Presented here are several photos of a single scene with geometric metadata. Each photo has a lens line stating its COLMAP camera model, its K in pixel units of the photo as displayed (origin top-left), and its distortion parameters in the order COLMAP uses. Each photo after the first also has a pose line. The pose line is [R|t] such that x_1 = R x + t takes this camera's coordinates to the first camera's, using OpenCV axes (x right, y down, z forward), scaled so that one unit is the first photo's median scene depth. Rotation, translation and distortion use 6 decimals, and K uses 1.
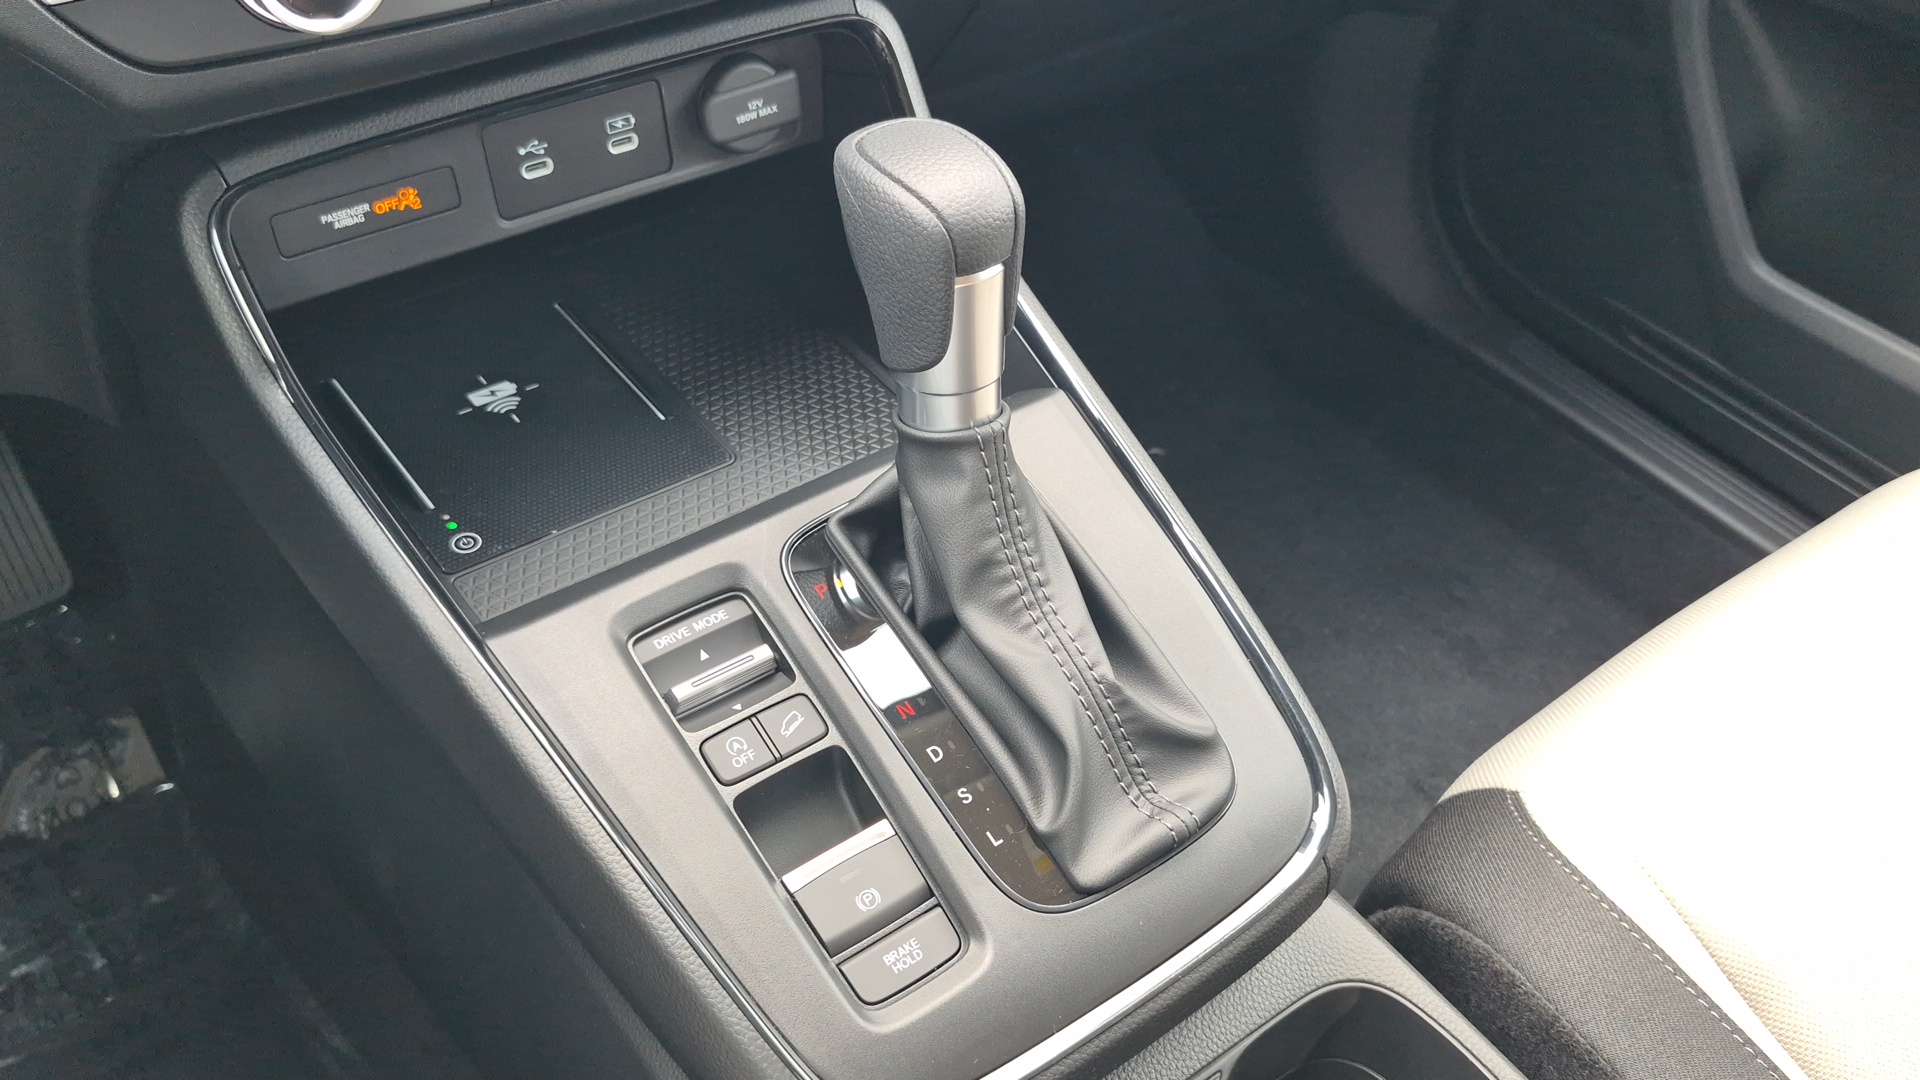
lens RADIAL K [[1664.7, 0, 960.0], [0, 1664.7, 540.0], [0, 0, 1]] dist [0.074551, 0.003134]
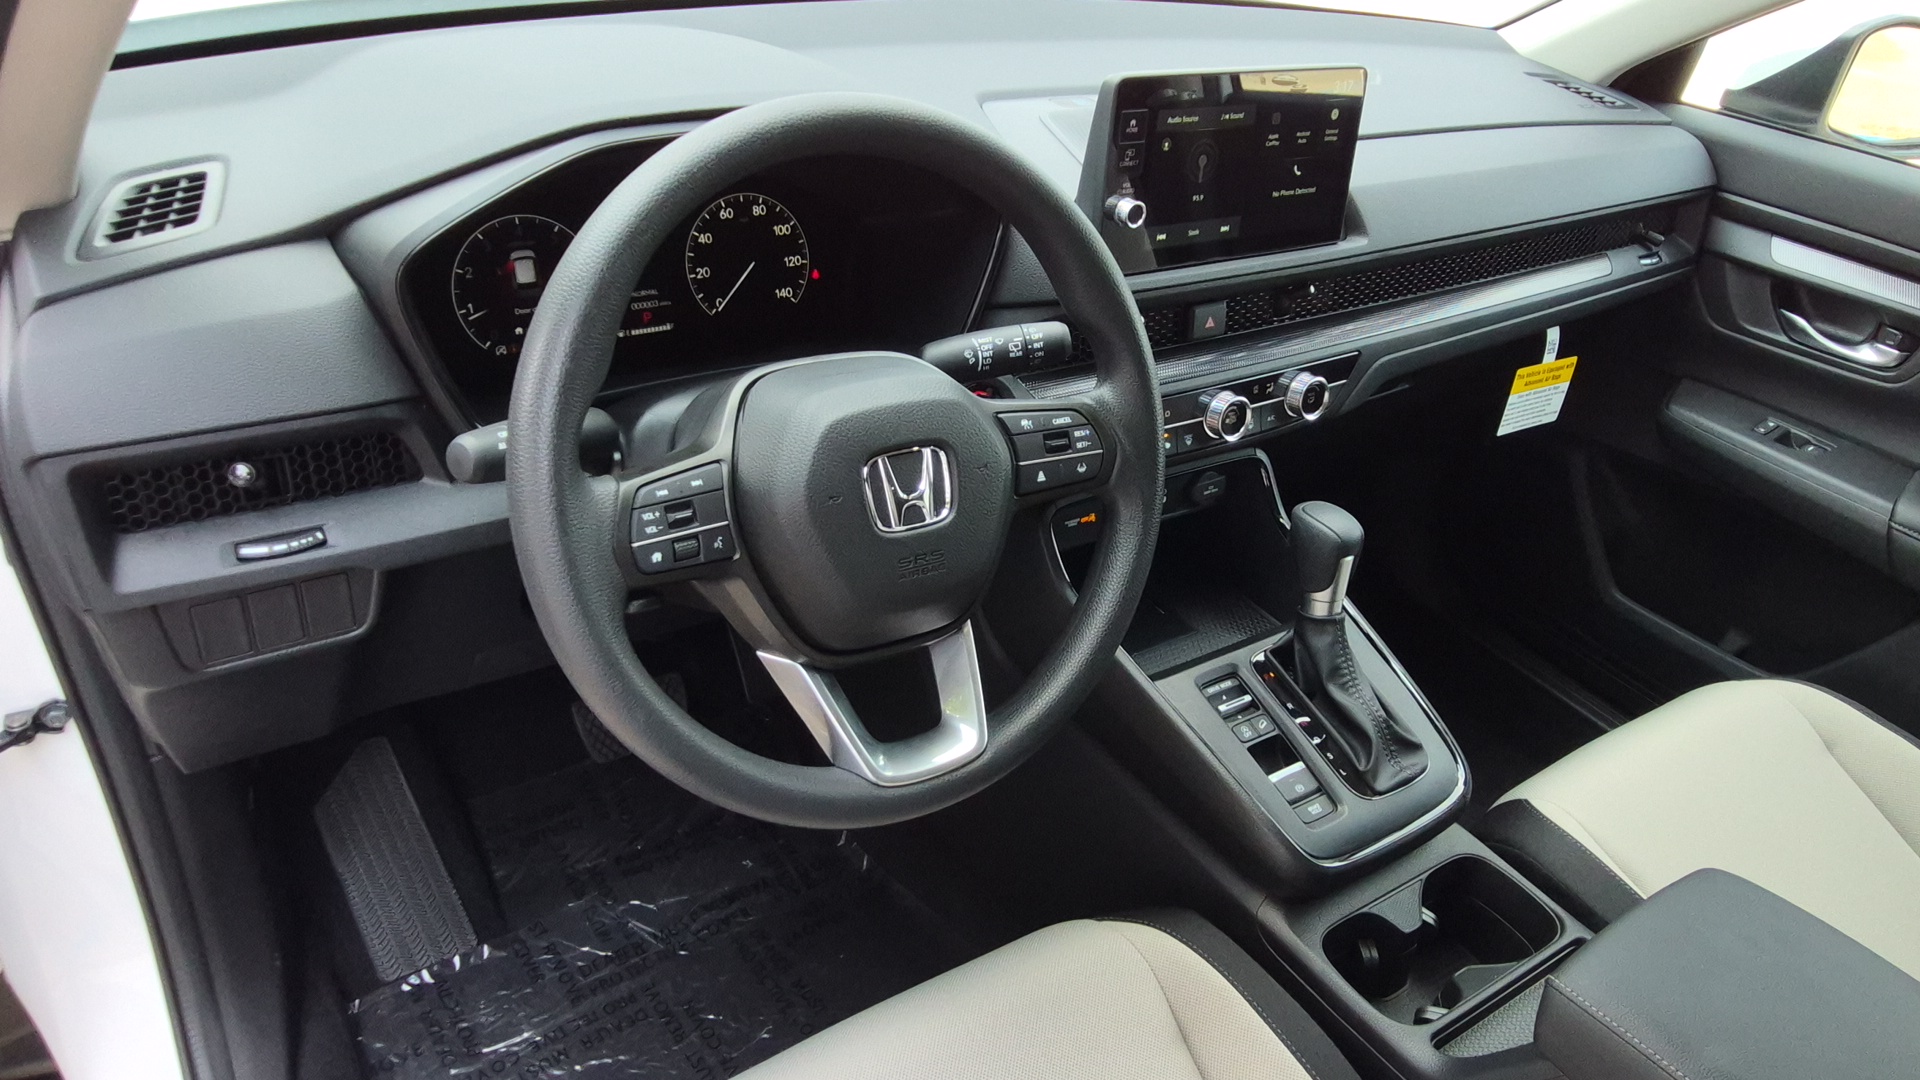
lens RADIAL K [[1281.4, 0, 960.0], [0, 1281.4, 540.0], [0, 0, 1]] dist [-0.035541, 0.090482]
pose [[0.997388, 0.066754, -0.027593, -0.473366], [-0.070782, 0.979397, -0.189136, 0.211624], [0.014399, 0.190595, 0.981563, -0.898472]]
